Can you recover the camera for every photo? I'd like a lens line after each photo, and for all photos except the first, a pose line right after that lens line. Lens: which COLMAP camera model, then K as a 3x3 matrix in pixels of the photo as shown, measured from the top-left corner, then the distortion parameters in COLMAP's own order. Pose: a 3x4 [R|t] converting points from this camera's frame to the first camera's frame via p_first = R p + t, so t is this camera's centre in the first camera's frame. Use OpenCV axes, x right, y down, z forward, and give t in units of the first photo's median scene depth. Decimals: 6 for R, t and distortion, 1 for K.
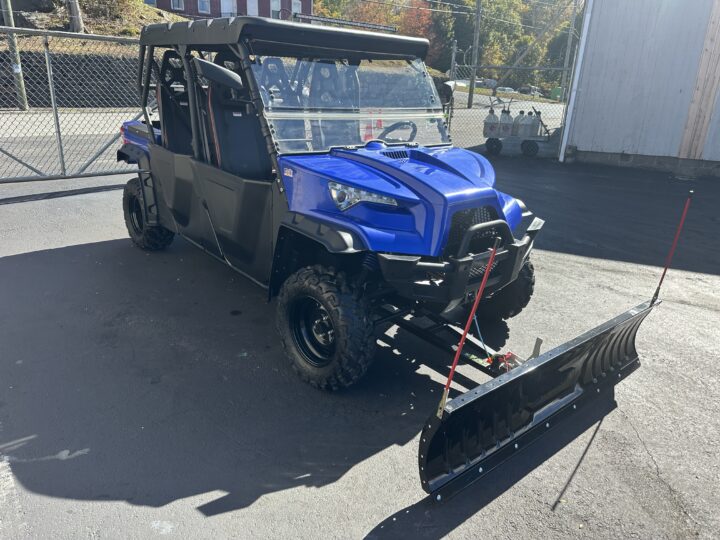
lens RADIAL K [[514.8, 0, 360.0], [0, 514.8, 273.2], [0, 0, 1]] dist [0.010937, -0.003729]
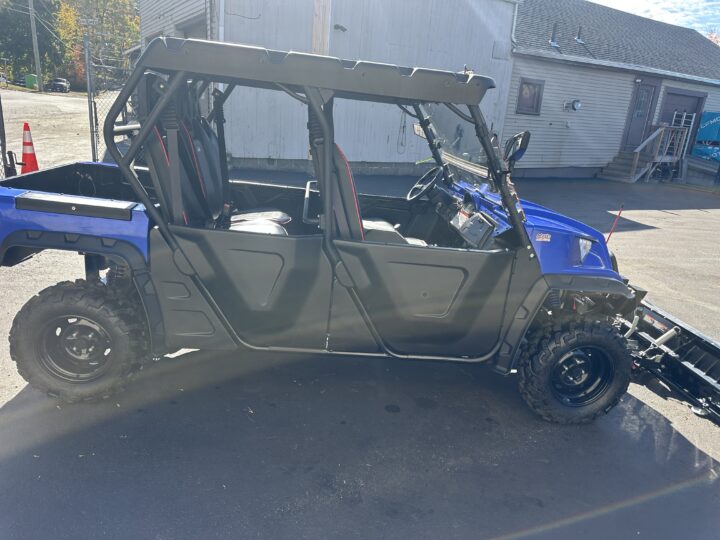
lens RADIAL K [[514.8, 0, 359.3], [0, 514.8, 271.5], [0, 0, 1]] dist [0.010937, -0.003729]
pose [[0.582867, -0.237841, 0.776980, -0.314927], [0.225711, 0.965963, 0.126369, -0.093263], [-0.780590, 0.101717, 0.616712, 0.180983]]
